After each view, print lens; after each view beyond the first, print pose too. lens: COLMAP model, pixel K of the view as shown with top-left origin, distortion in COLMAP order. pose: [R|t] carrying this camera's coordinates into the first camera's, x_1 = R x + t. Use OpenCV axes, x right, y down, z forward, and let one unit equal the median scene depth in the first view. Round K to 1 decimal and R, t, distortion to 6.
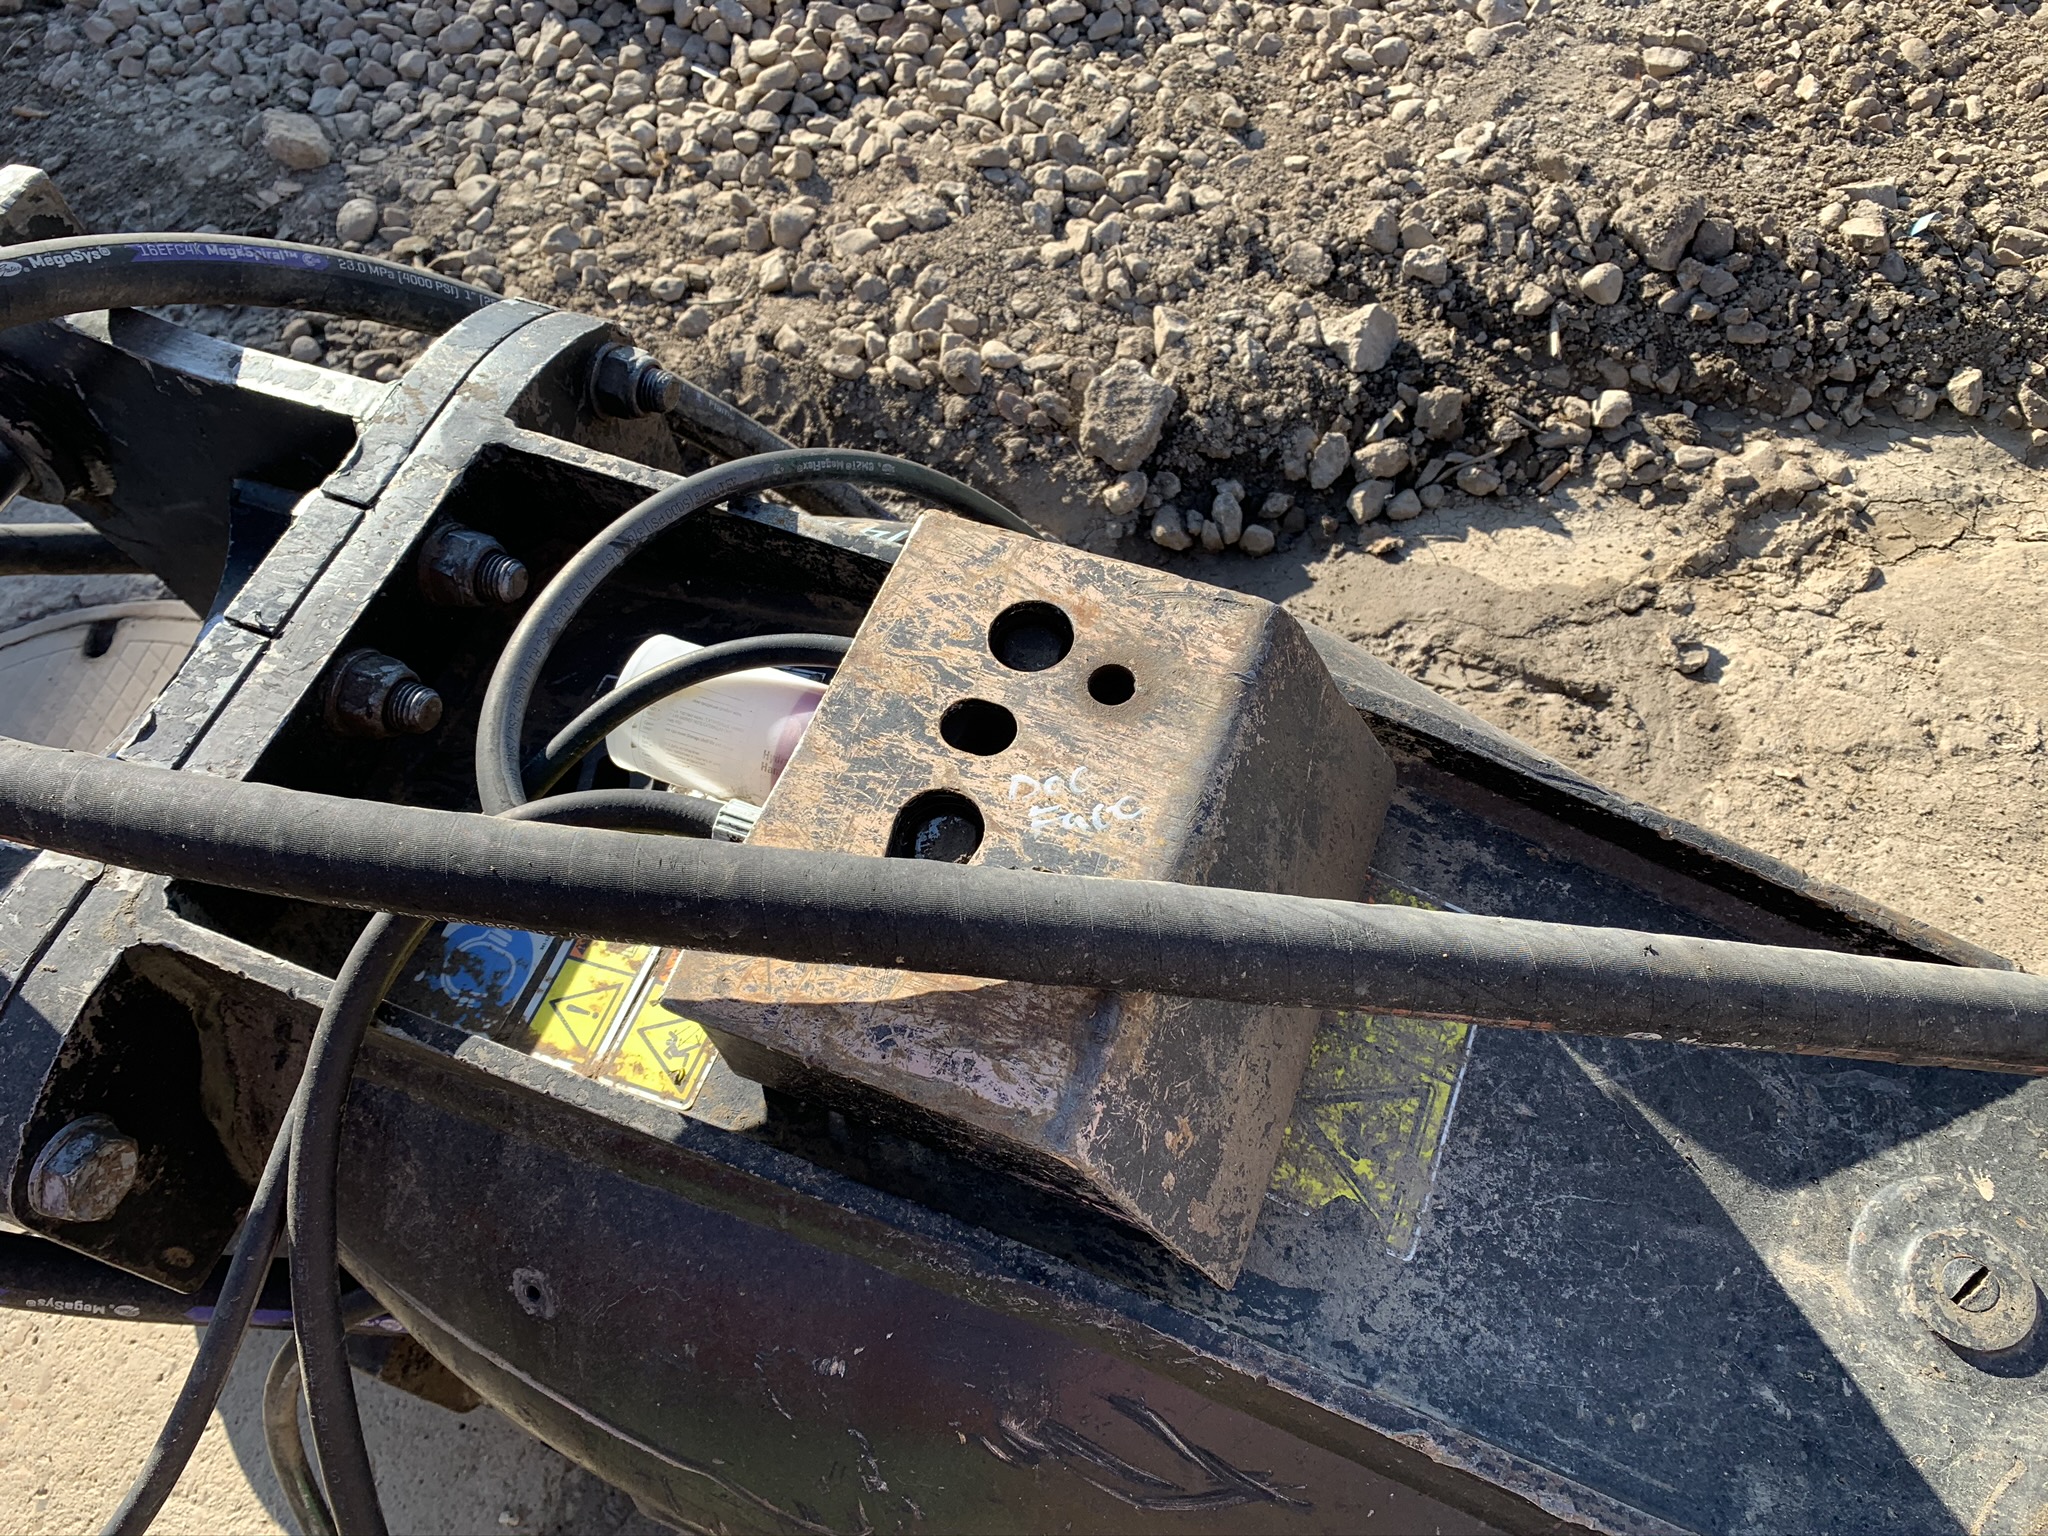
lens RADIAL K [[1553.9, 0, 1007.0], [0, 1553.9, 767.7], [0, 0, 1]] dist [0.024046, -0.029926]
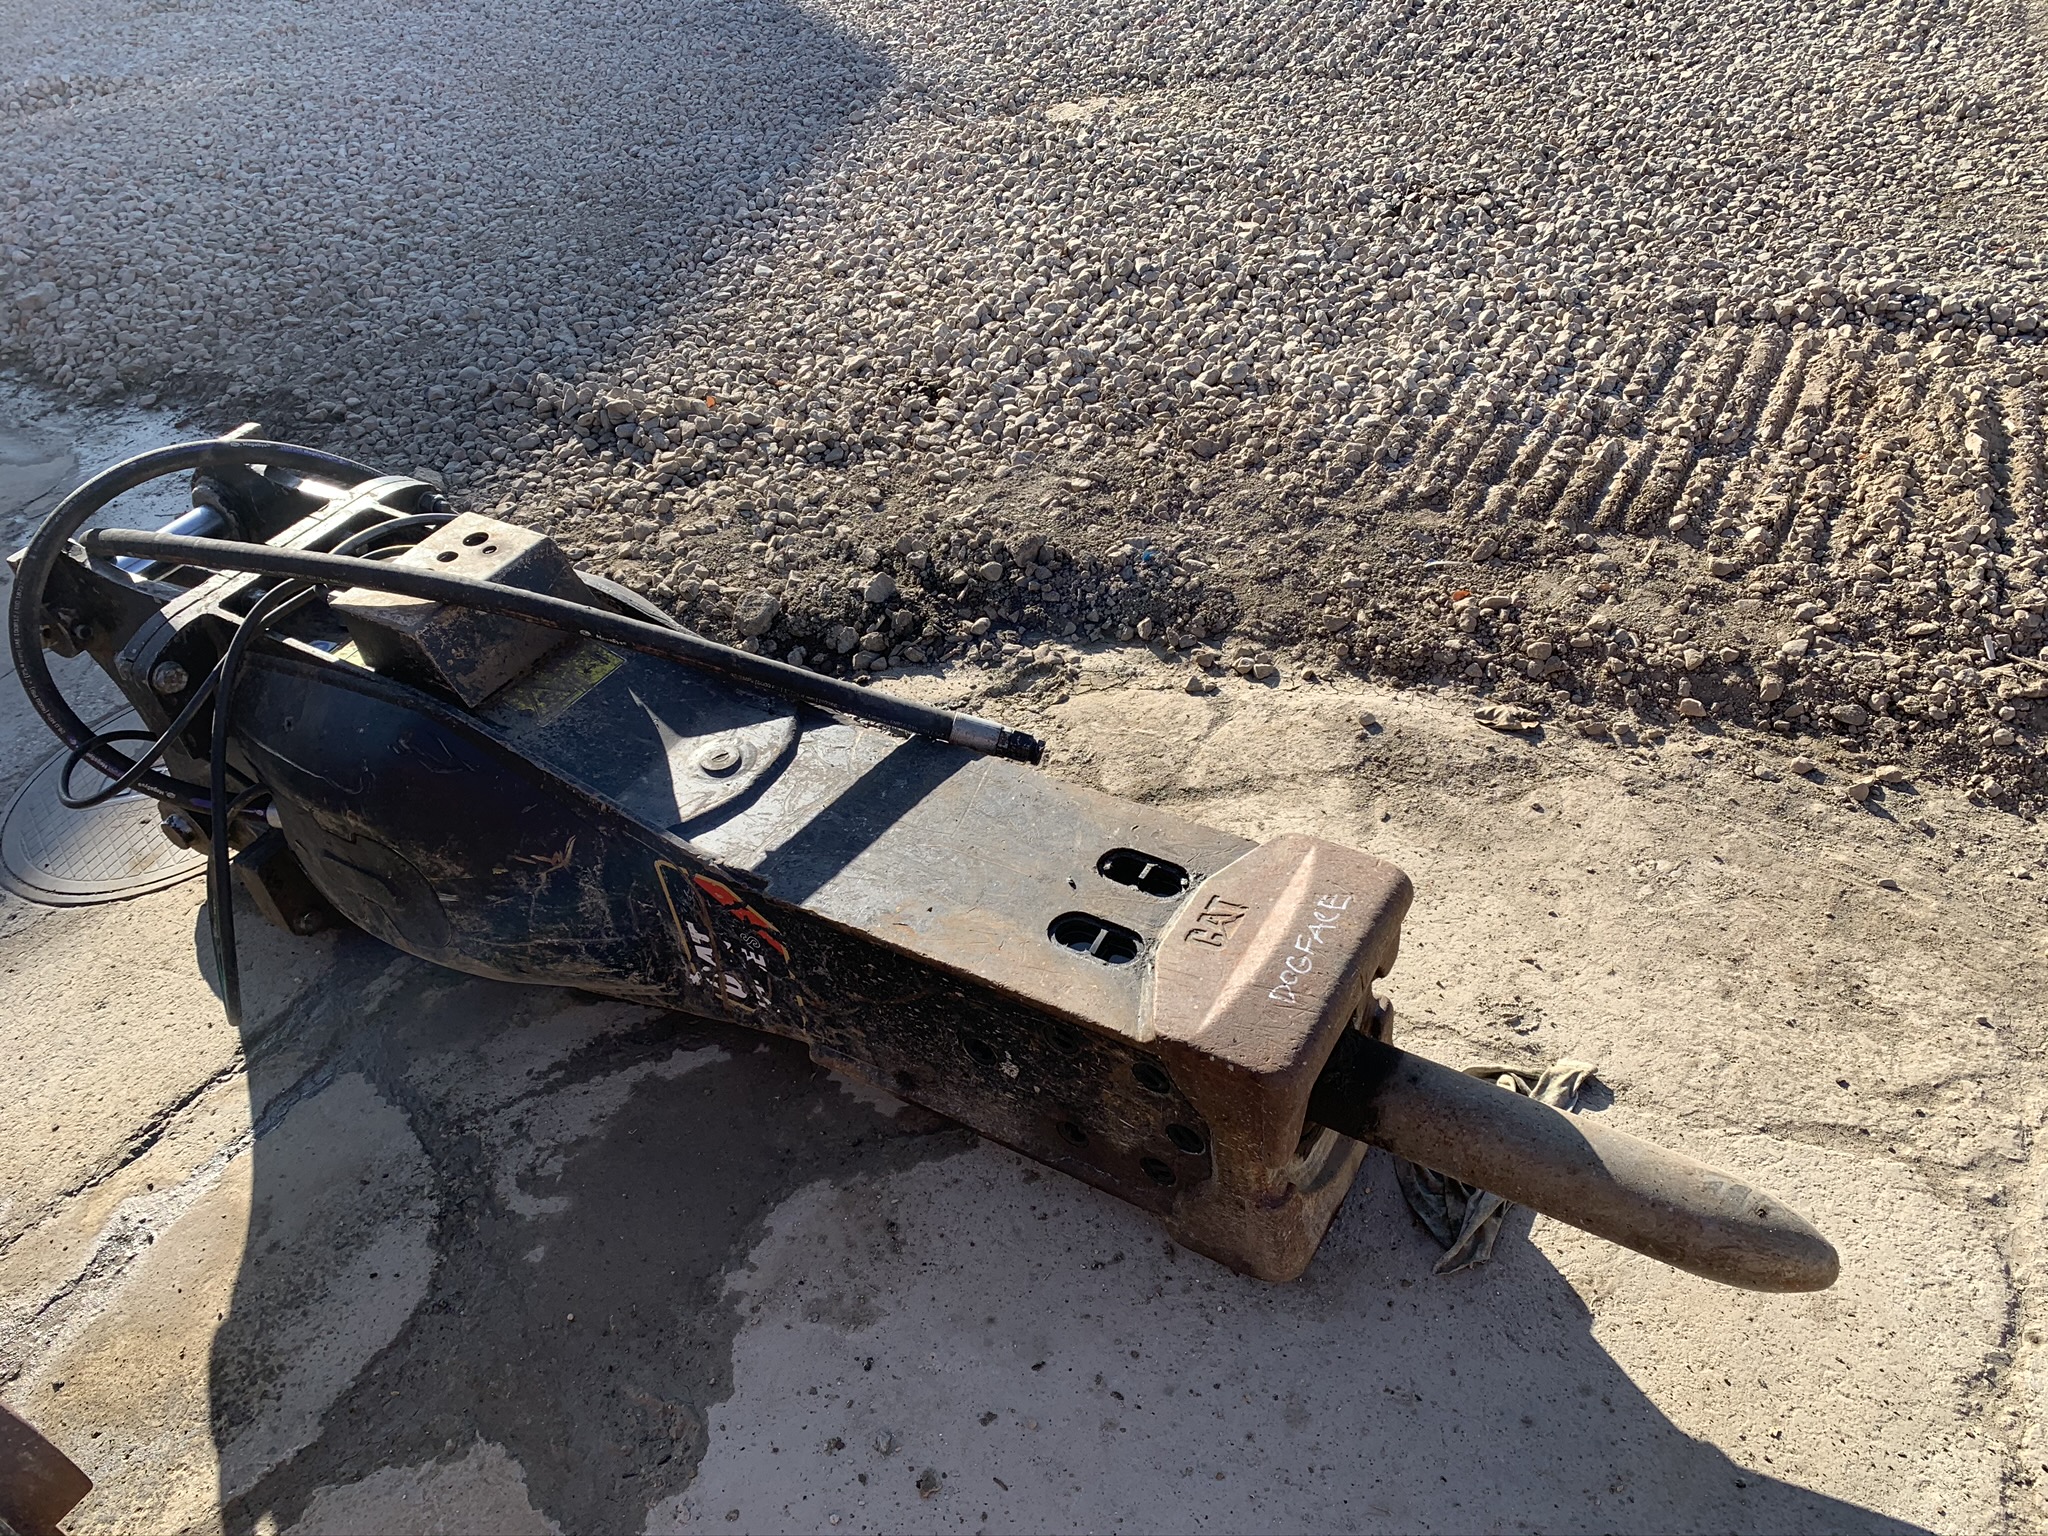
lens RADIAL K [[1553.9, 0, 1036.7], [0, 1553.9, 782.1], [0, 0, 1]] dist [0.024046, -0.029926]
pose [[0.987714, 0.093356, -0.125320, 0.718584], [-0.126357, 0.948964, -0.288967, 0.525994], [0.091948, 0.301252, 0.949101, -0.828717]]
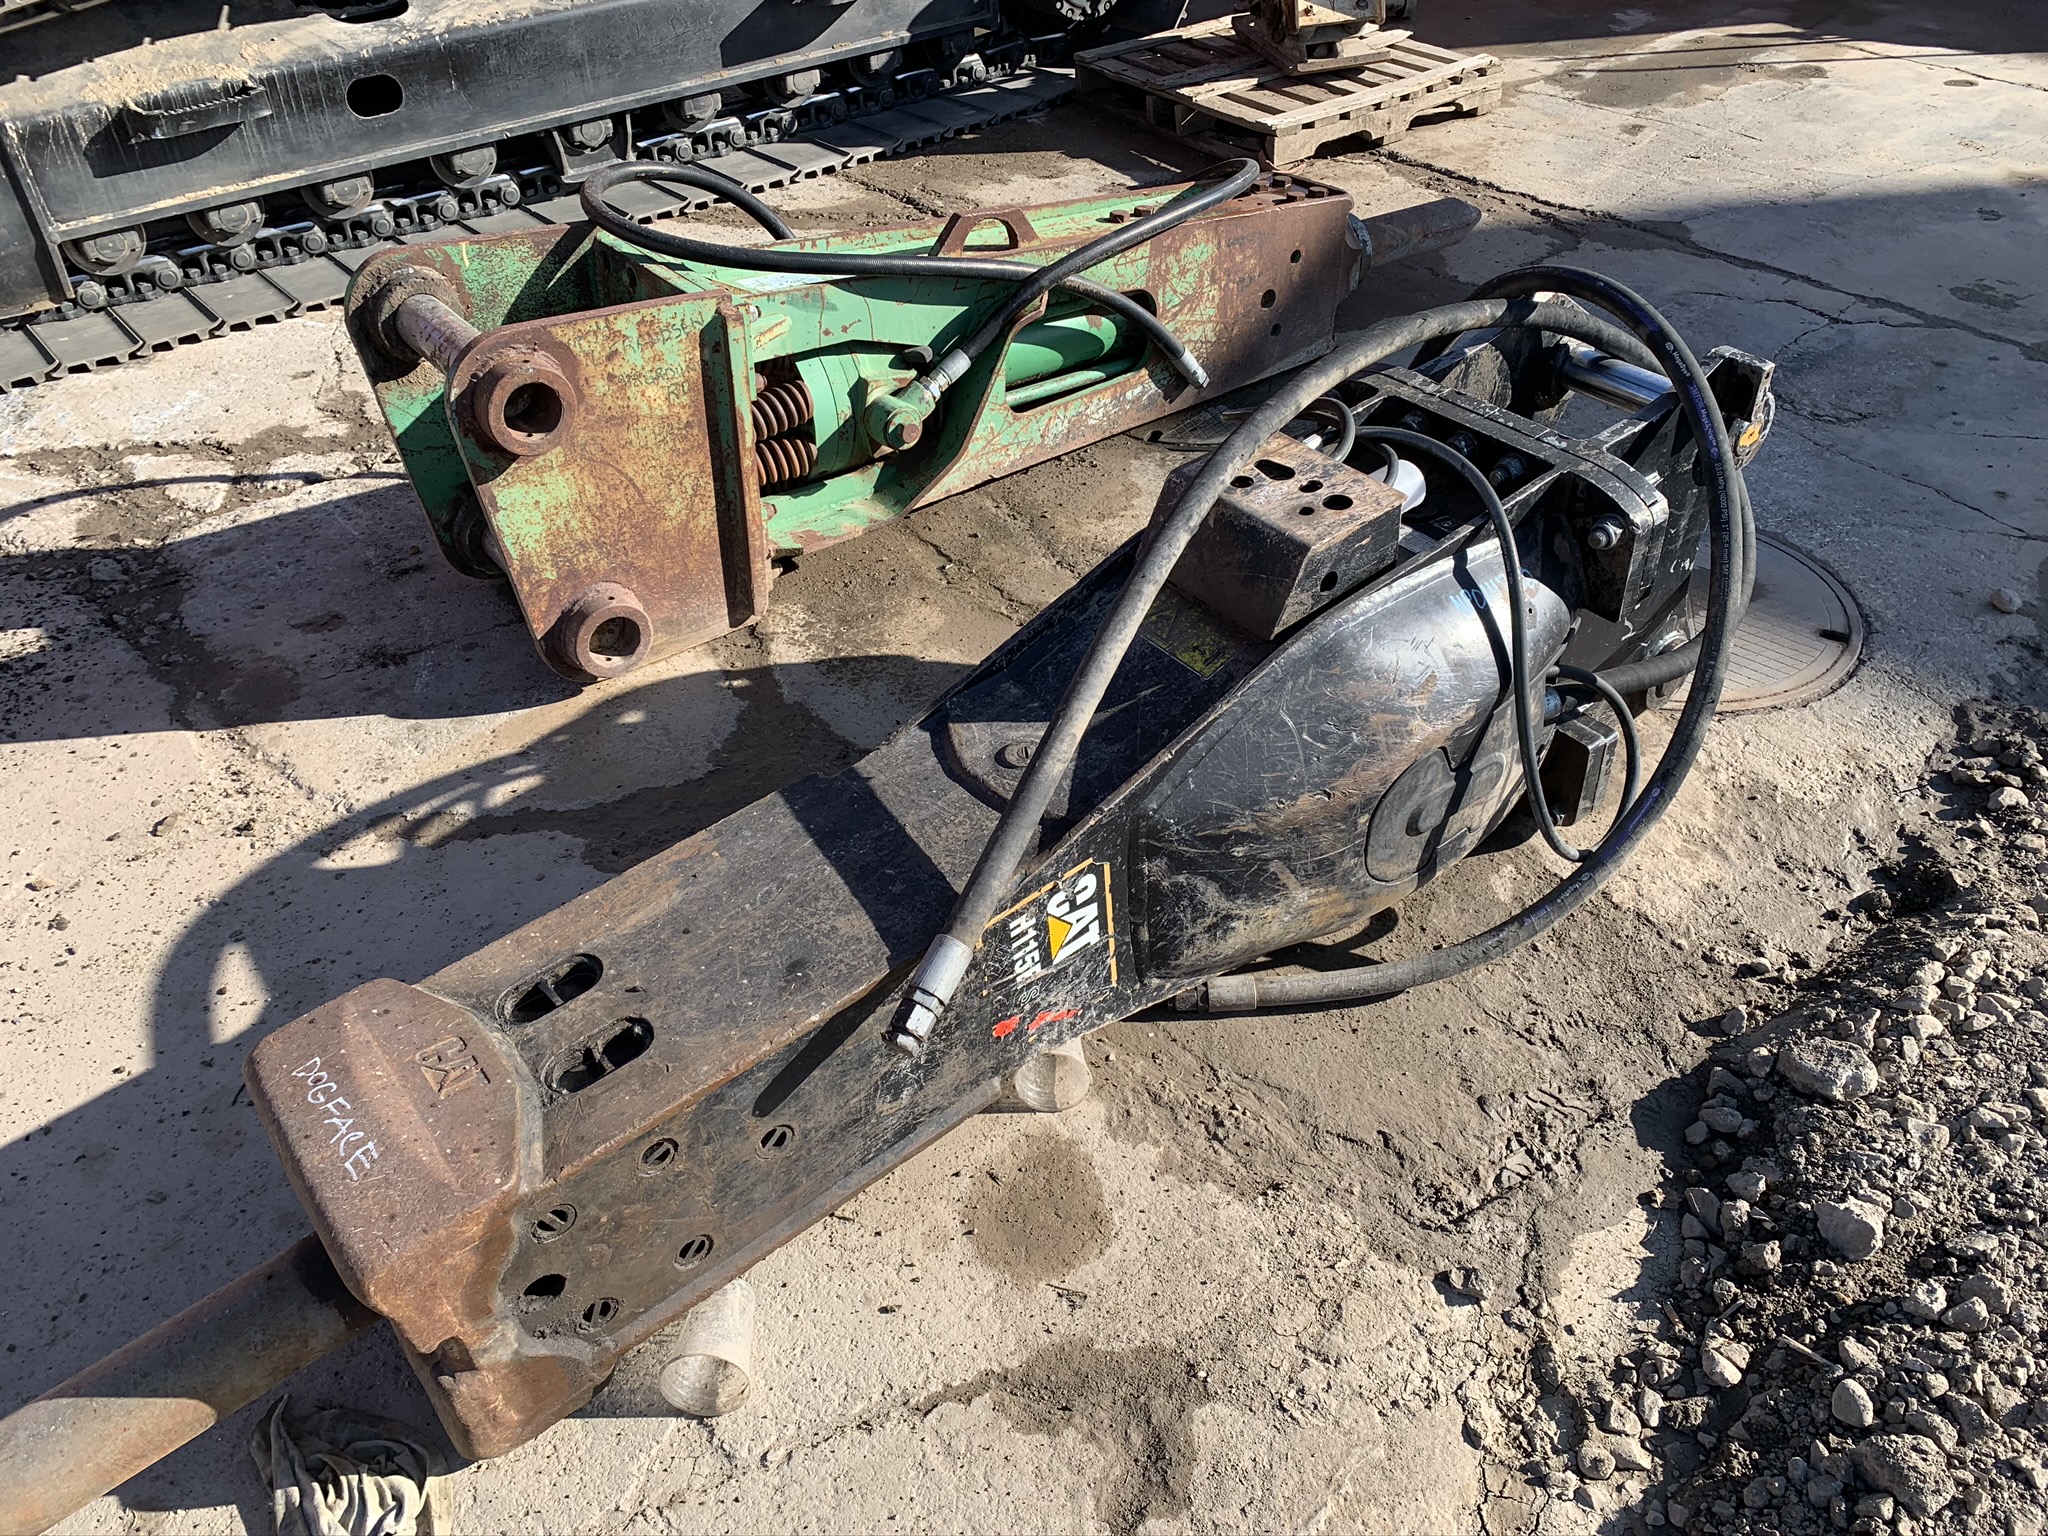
lens RADIAL K [[1553.9, 0, 1027.2], [0, 1553.9, 761.8], [0, 0, 1]] dist [0.024046, -0.029926]
pose [[-0.503820, 0.647717, -0.571513, 0.983446], [-0.671962, 0.121869, 0.730490, -0.758264], [0.542801, 0.752071, 0.373841, -0.021809]]
